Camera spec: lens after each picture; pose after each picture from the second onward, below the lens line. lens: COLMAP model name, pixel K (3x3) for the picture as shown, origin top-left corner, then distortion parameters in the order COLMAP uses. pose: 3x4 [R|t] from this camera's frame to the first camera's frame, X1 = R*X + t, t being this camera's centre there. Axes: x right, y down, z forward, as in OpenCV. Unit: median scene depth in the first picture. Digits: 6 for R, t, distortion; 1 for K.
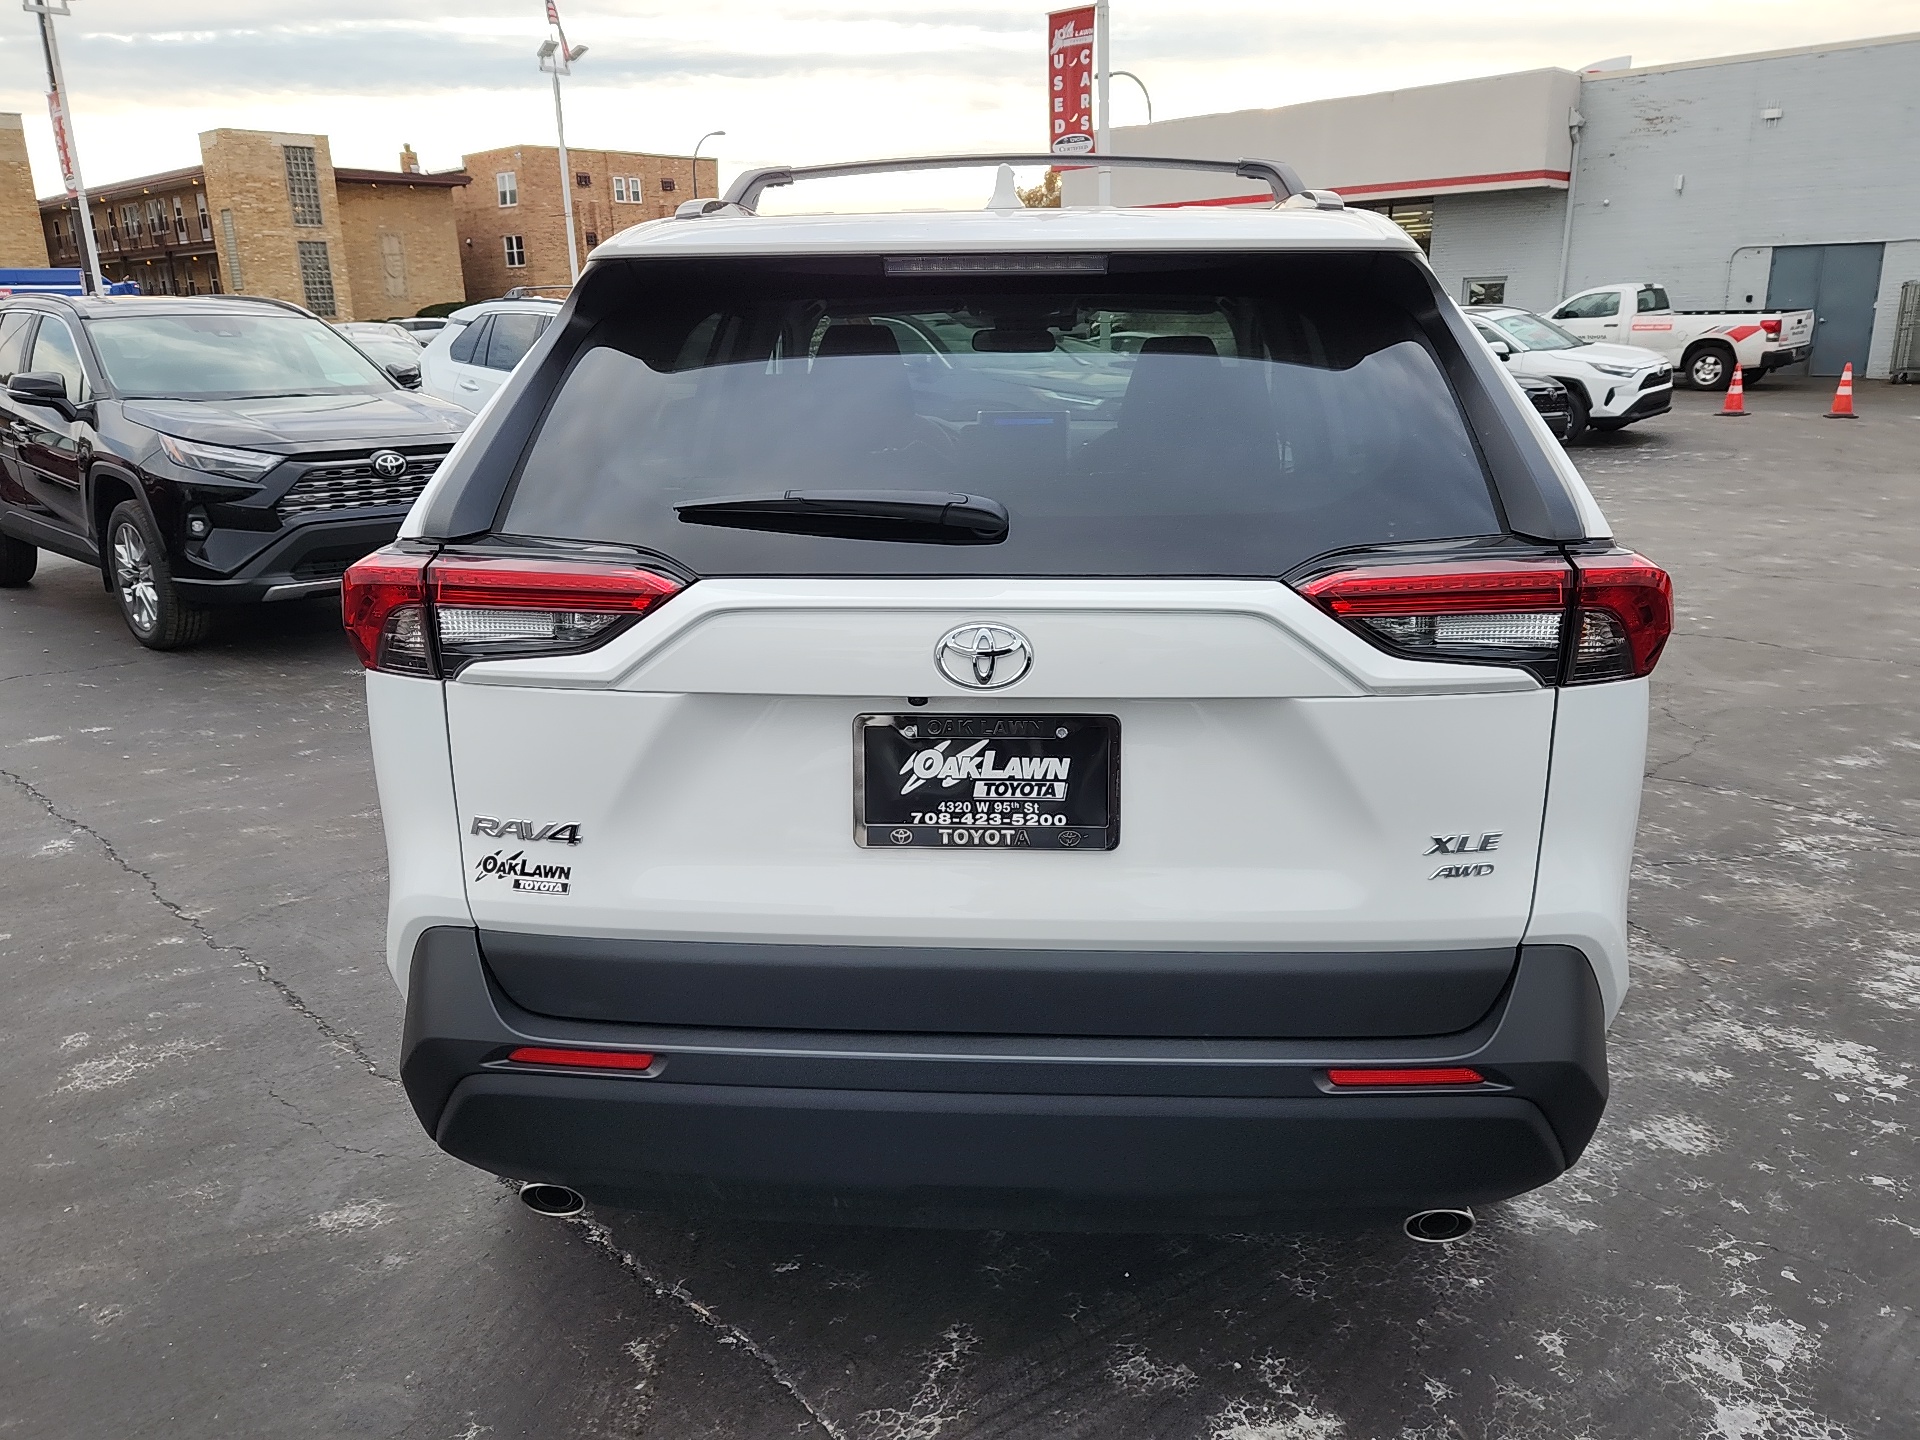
lens RADIAL K [[1421.6, 0, 927.9], [0, 1421.6, 710.7], [0, 0, 1]] dist [0.066288, -0.052673]
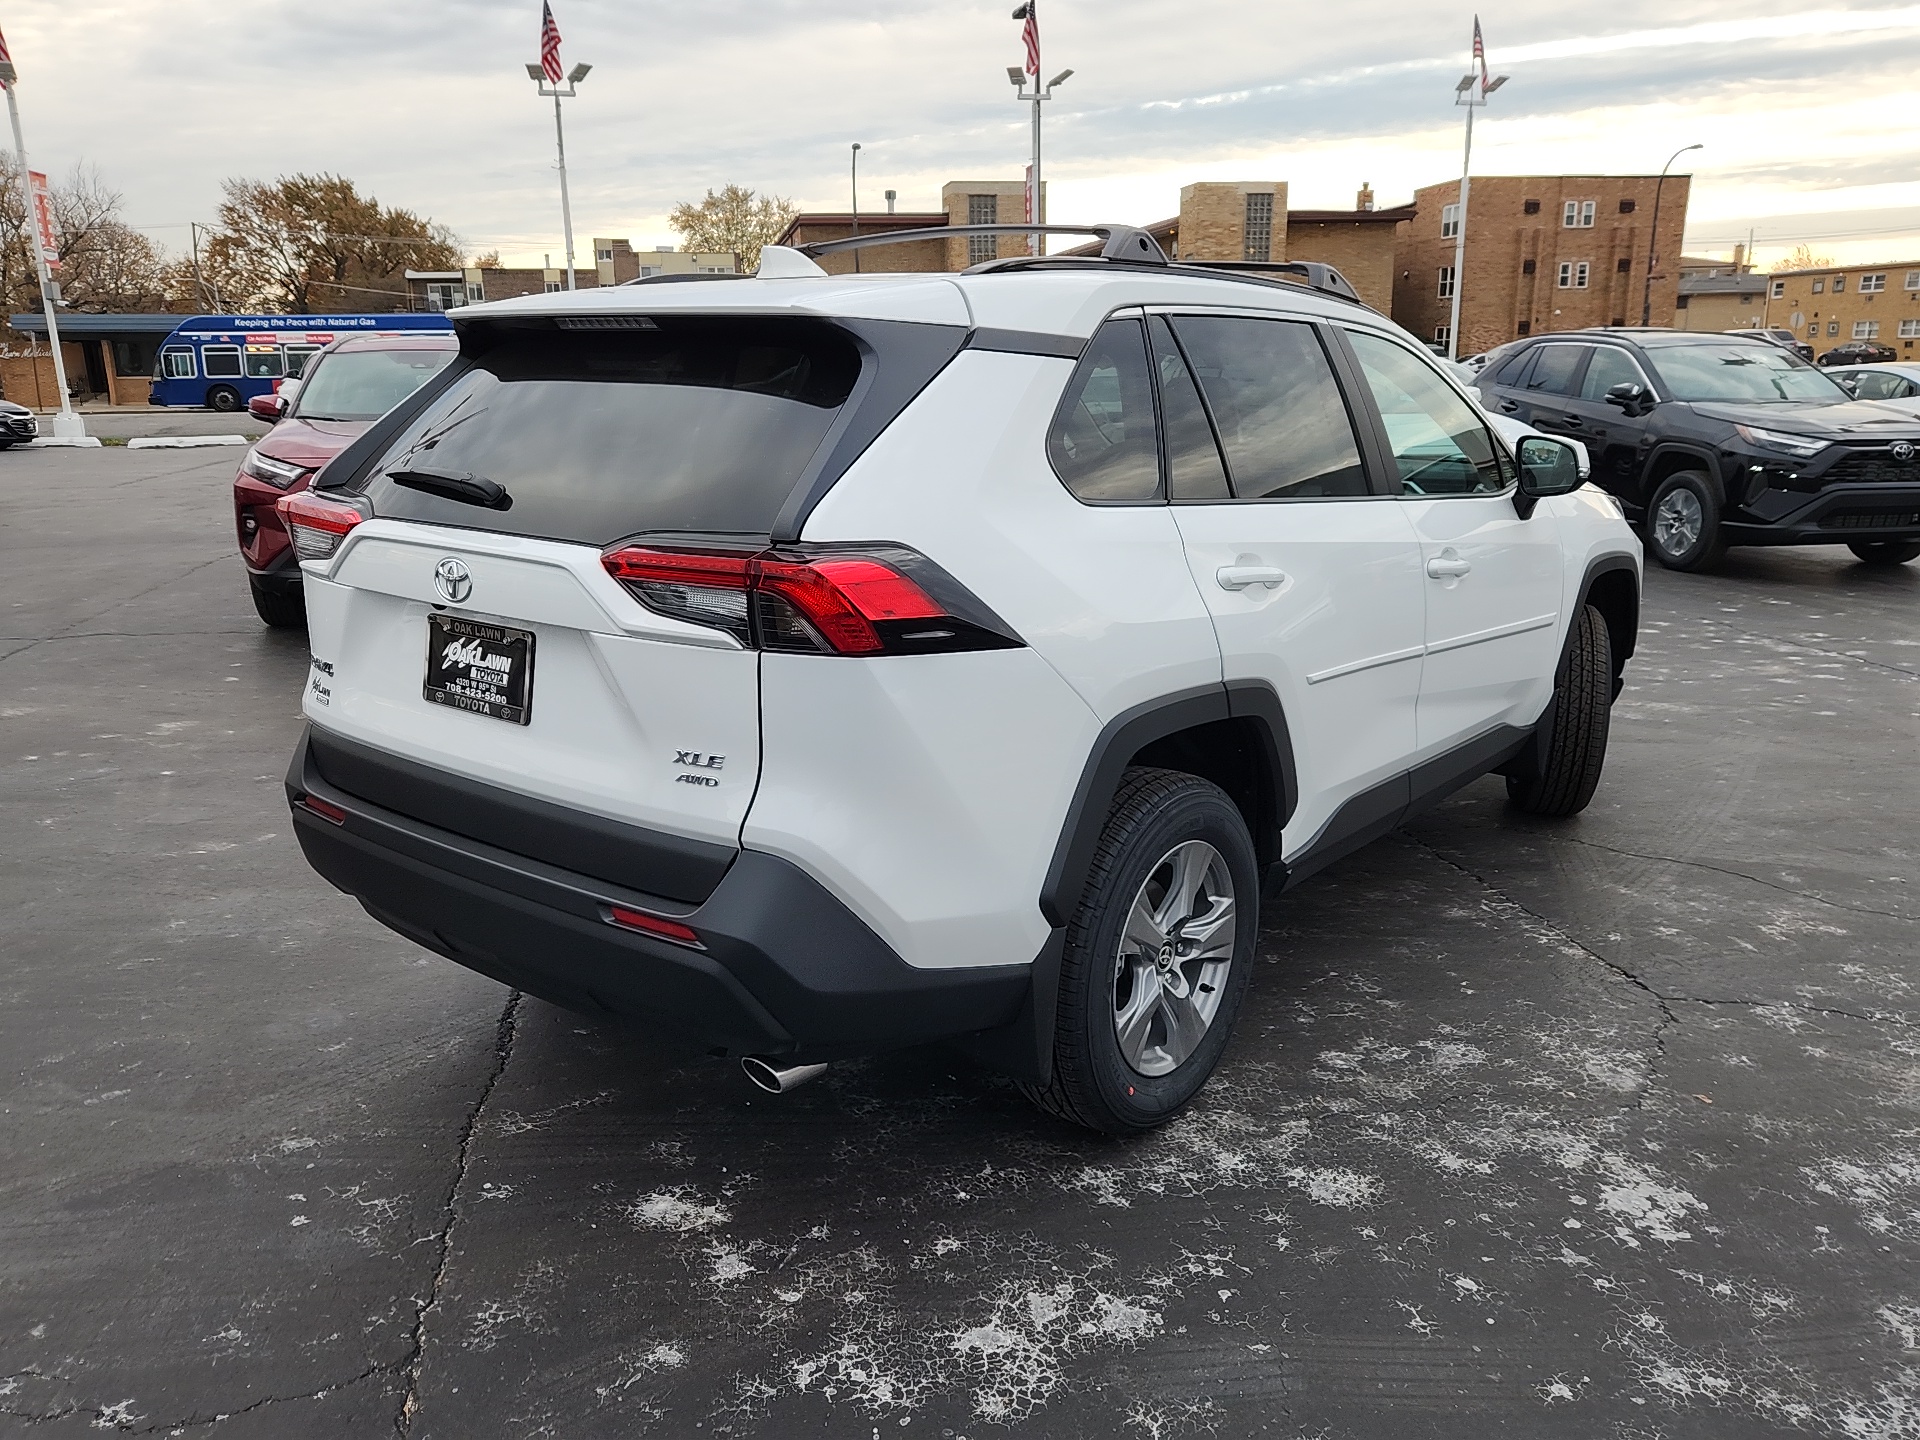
lens RADIAL K [[1421.6, 0, 974.7], [0, 1421.6, 710.0], [0, 0, 1]] dist [0.066288, -0.052673]
pose [[0.823330, 0.146229, -0.548402, 0.913716], [-0.157065, 0.987207, 0.027429, -0.020642], [0.545397, 0.063552, 0.835765, 0.019739]]
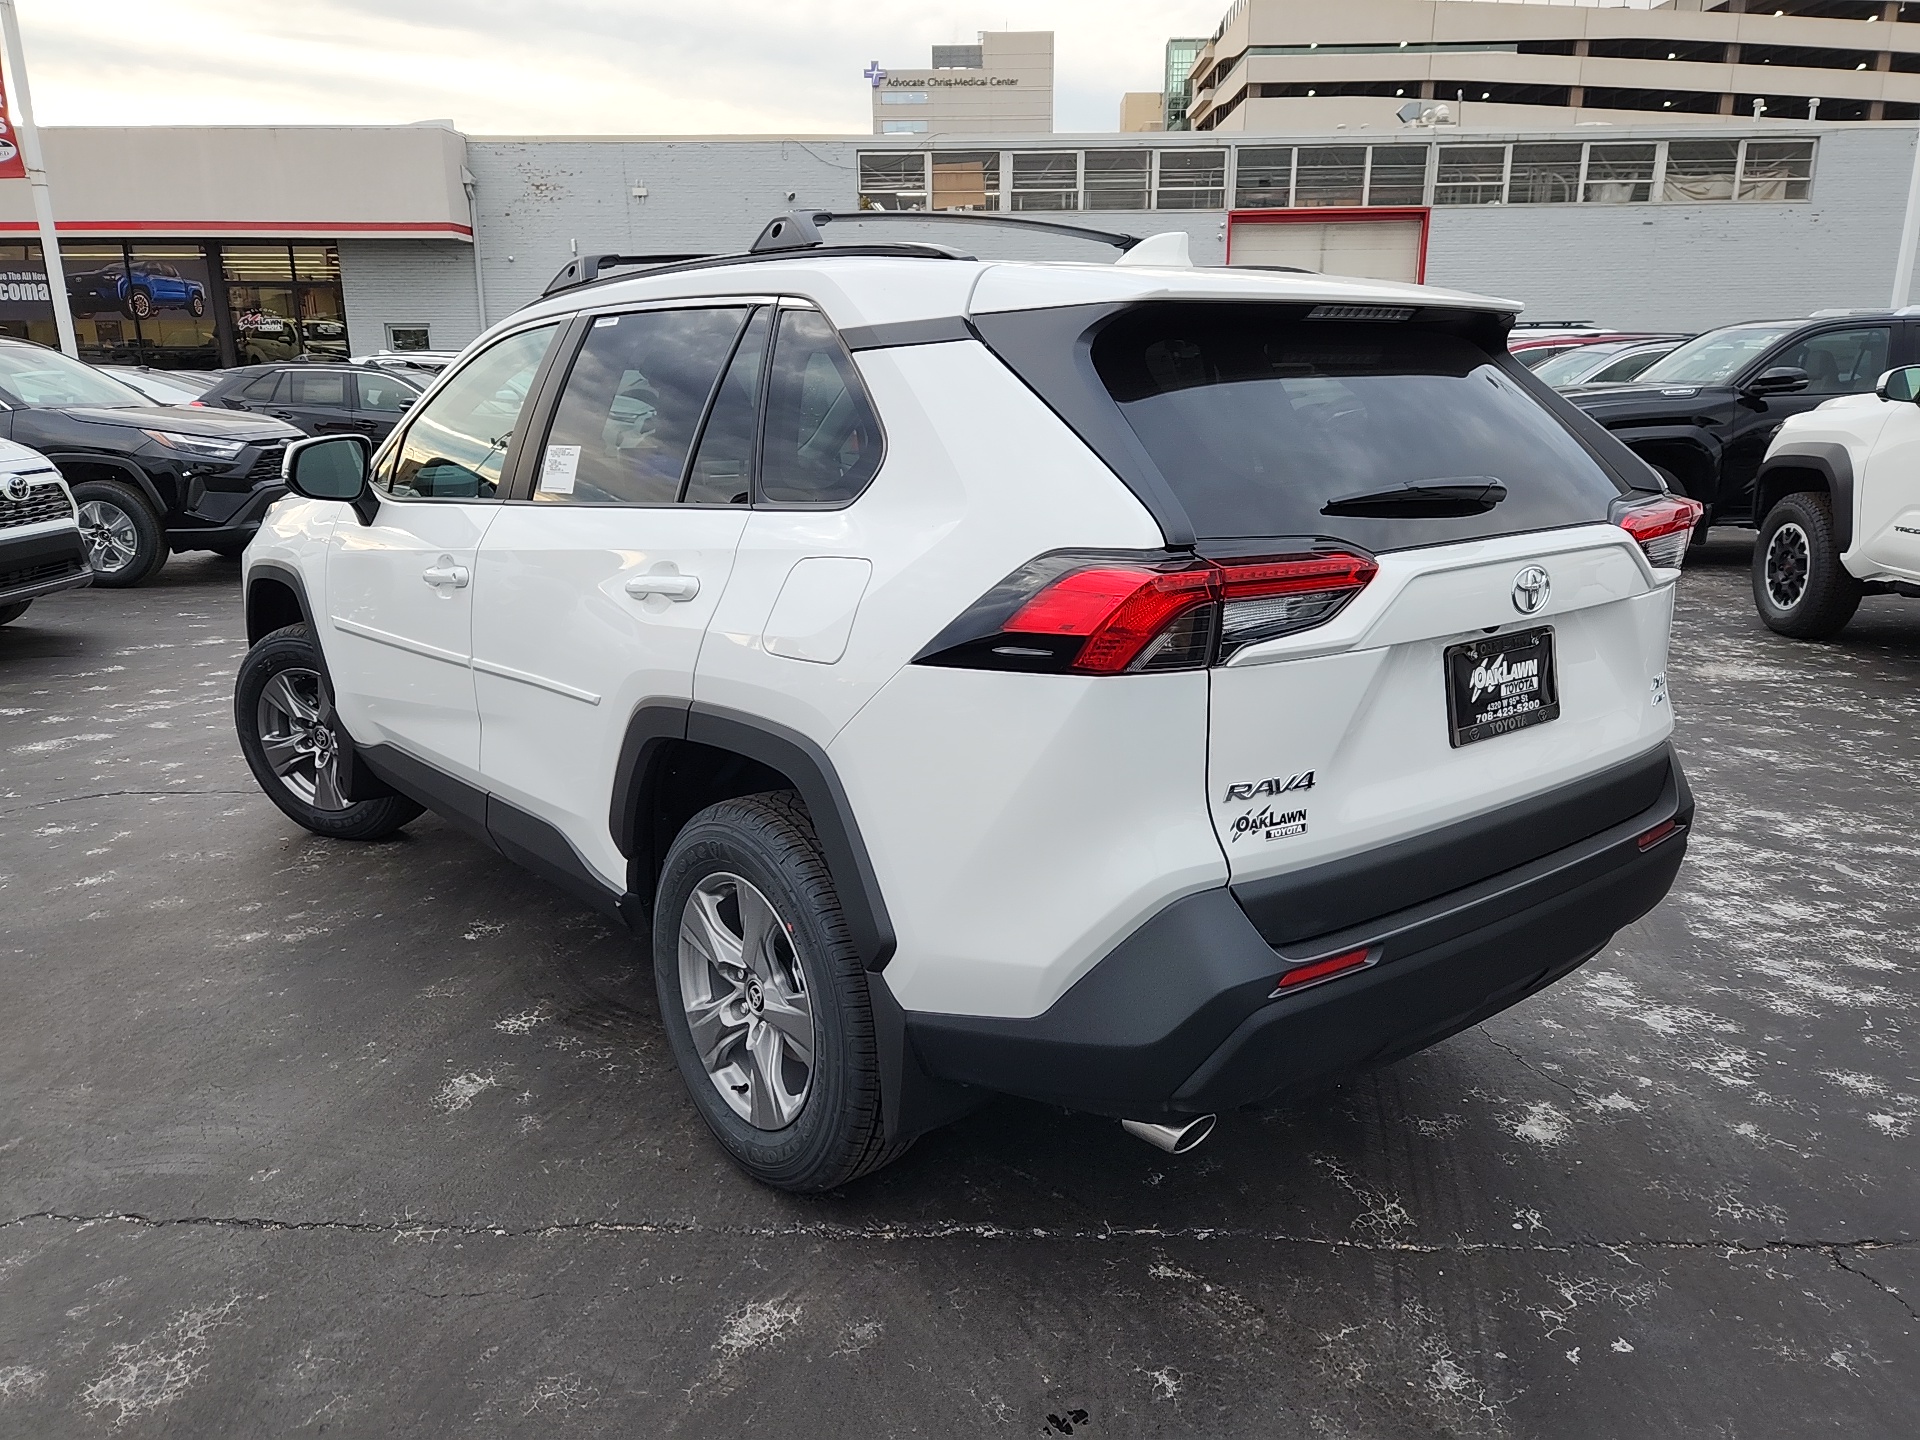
lens RADIAL K [[1421.6, 0, 972.7], [0, 1421.6, 714.7], [0, 0, 1]] dist [0.066288, -0.052673]
pose [[0.737633, -0.153374, 0.657551, -0.884512], [0.171473, 0.984483, 0.037274, -0.043108], [-0.653065, 0.085258, 0.752487, 0.202847]]
